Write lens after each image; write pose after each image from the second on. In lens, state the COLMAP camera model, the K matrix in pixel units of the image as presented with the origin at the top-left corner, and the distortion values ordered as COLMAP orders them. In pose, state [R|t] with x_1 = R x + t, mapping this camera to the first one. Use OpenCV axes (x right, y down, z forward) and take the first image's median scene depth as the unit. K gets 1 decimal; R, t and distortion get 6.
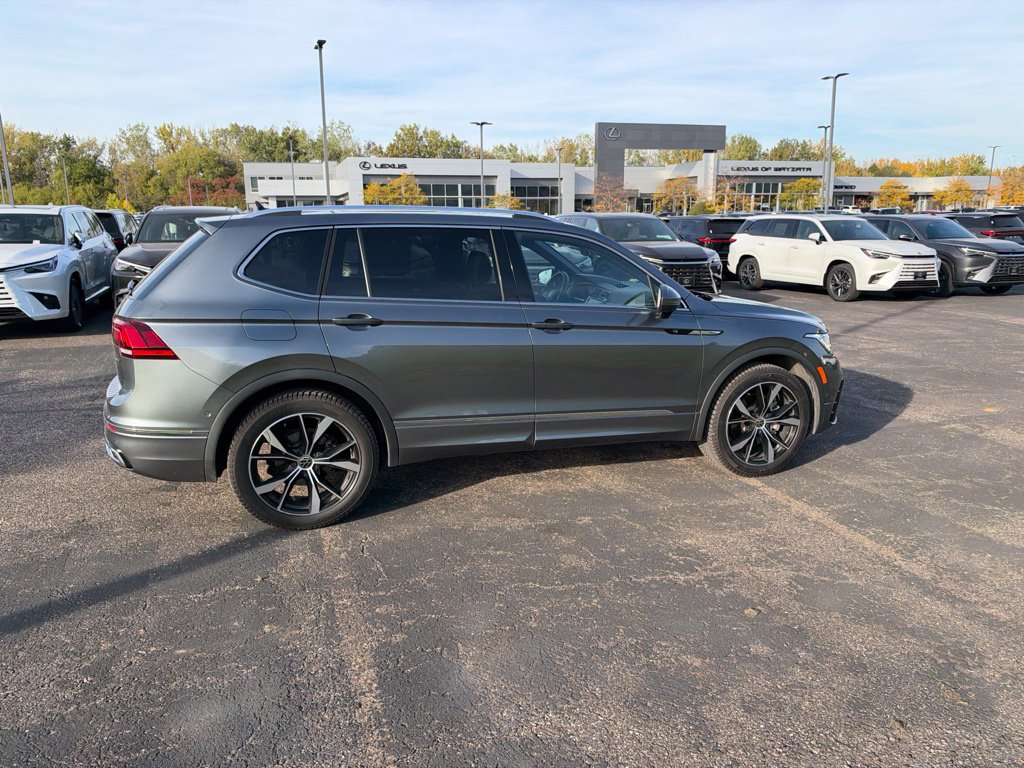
lens RADIAL K [[742.4, 0, 512.8], [0, 742.4, 381.8], [0, 0, 1]] dist [0.014774, -0.036956]
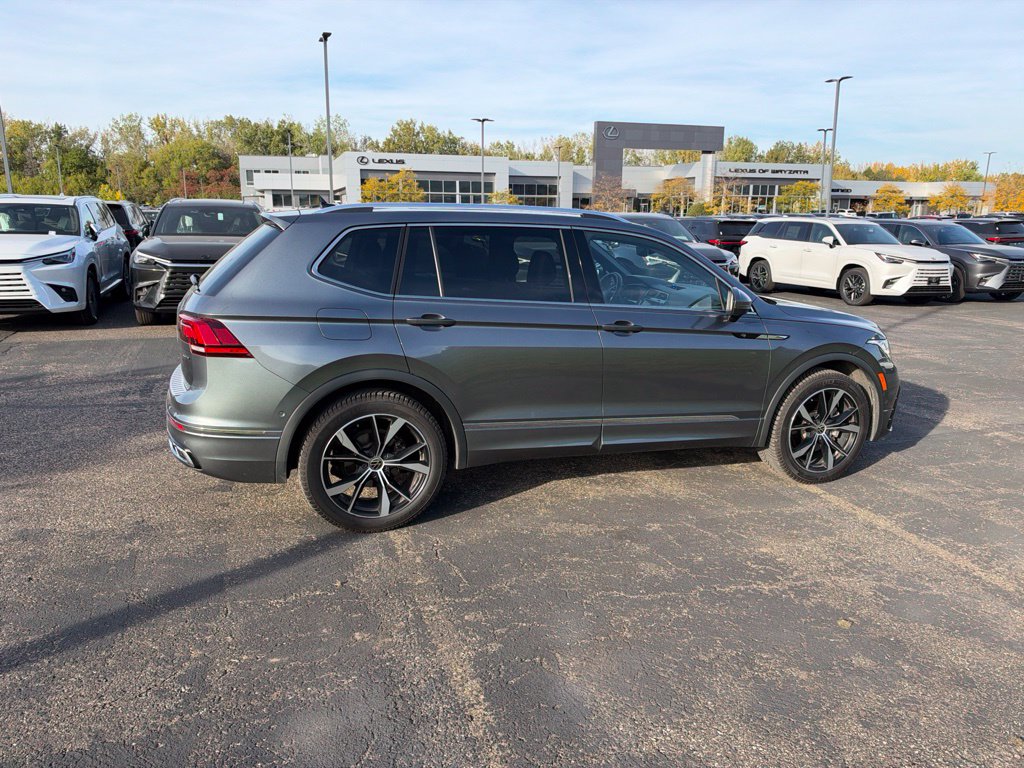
lens RADIAL K [[742.4, 0, 514.1], [0, 742.4, 385.0], [0, 0, 1]] dist [0.014774, -0.036956]
pose [[0.999807, 0.014105, 0.013678, -0.089091], [-0.014201, 0.999875, 0.006919, -0.004941], [-0.013578, -0.007112, 0.999883, 0.014136]]
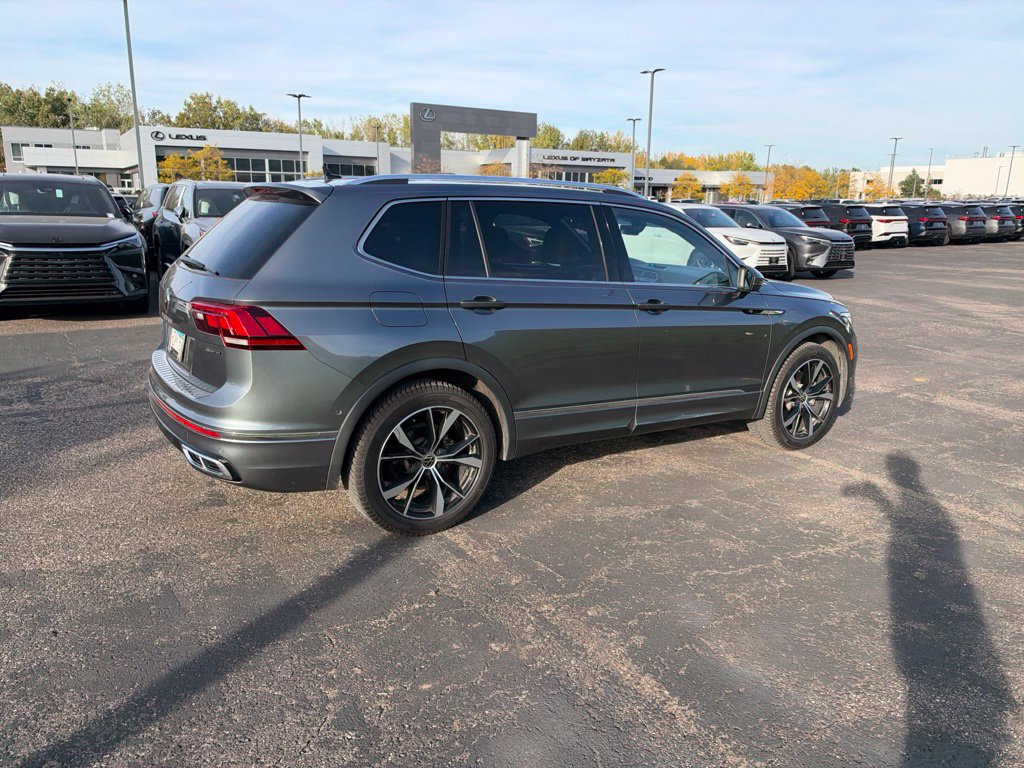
lens RADIAL K [[742.4, 0, 515.5], [0, 742.4, 393.7], [0, 0, 1]] dist [0.014774, -0.036956]
pose [[0.966164, -0.037843, 0.255138, -0.325504], [0.028587, 0.998795, 0.039891, -0.005089], [-0.256341, -0.031248, 0.966081, 0.086556]]
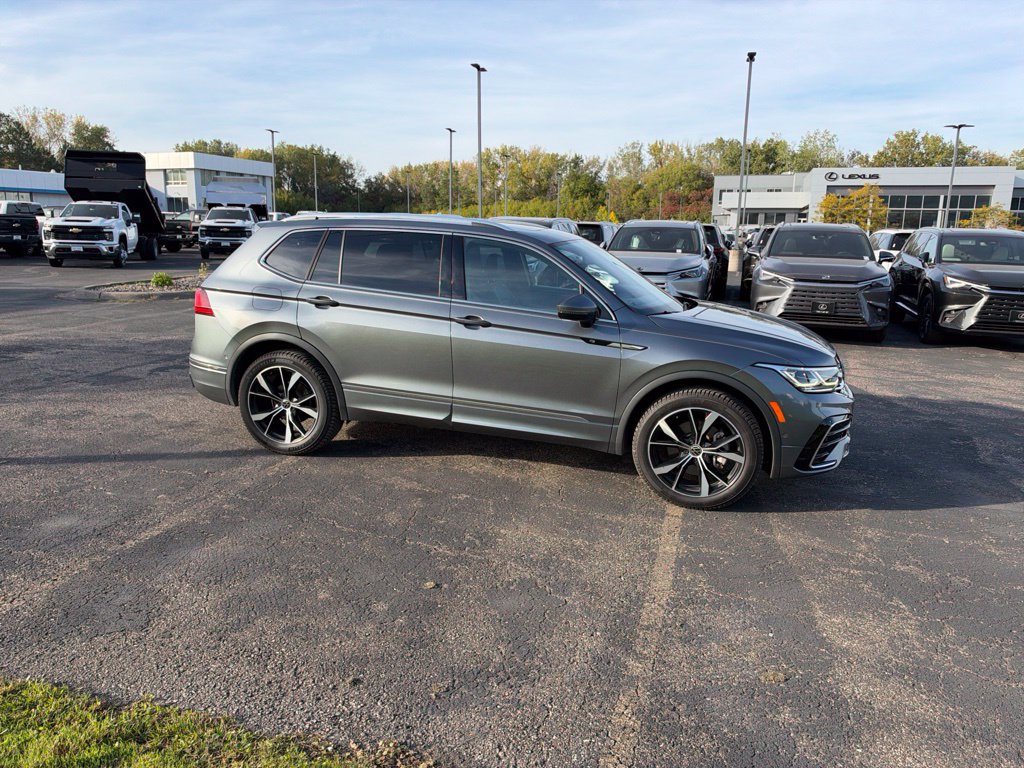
lens RADIAL K [[742.4, 0, 512.5], [0, 742.4, 386.8], [0, 0, 1]] dist [0.014774, -0.036956]
pose [[0.814978, 0.140403, -0.562226, 0.650017], [-0.145560, 0.988698, 0.035908, -0.024372], [0.560913, 0.052574, 0.826204, 0.096929]]
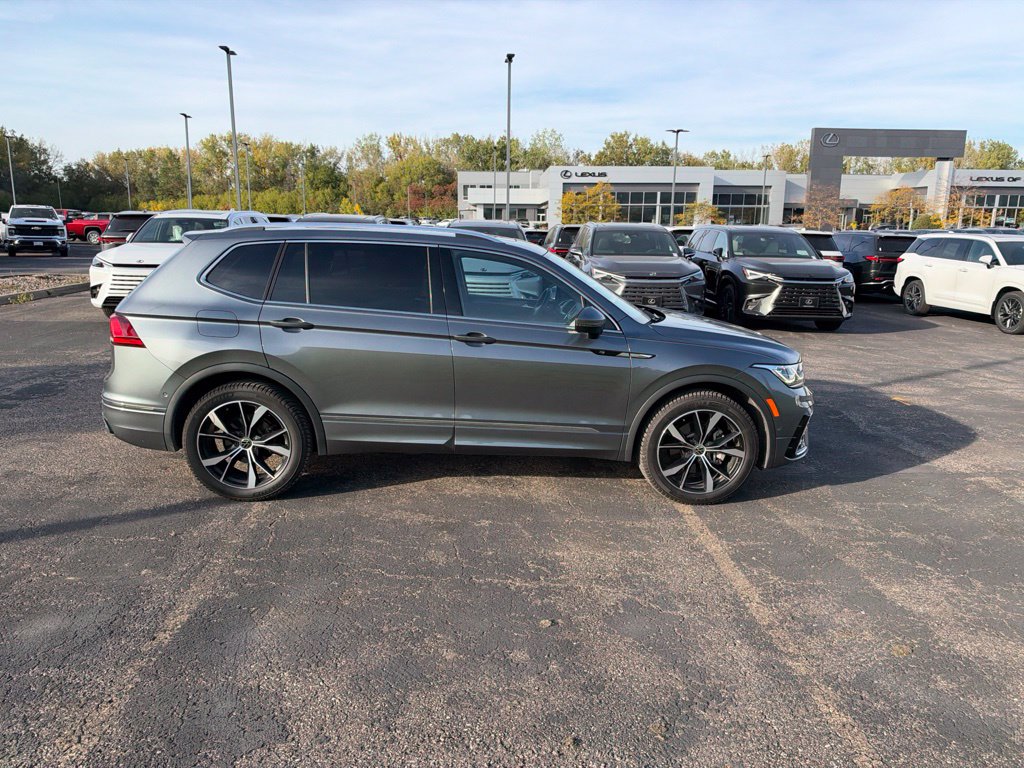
lens RADIAL K [[742.4, 0, 514.3], [0, 742.4, 391.7], [0, 0, 1]] dist [0.014774, -0.036956]
pose [[0.962508, 0.078491, -0.259647, 0.341903], [-0.077626, 0.996890, 0.013601, -0.016998], [0.259907, 0.007064, 0.965608, -0.014598]]
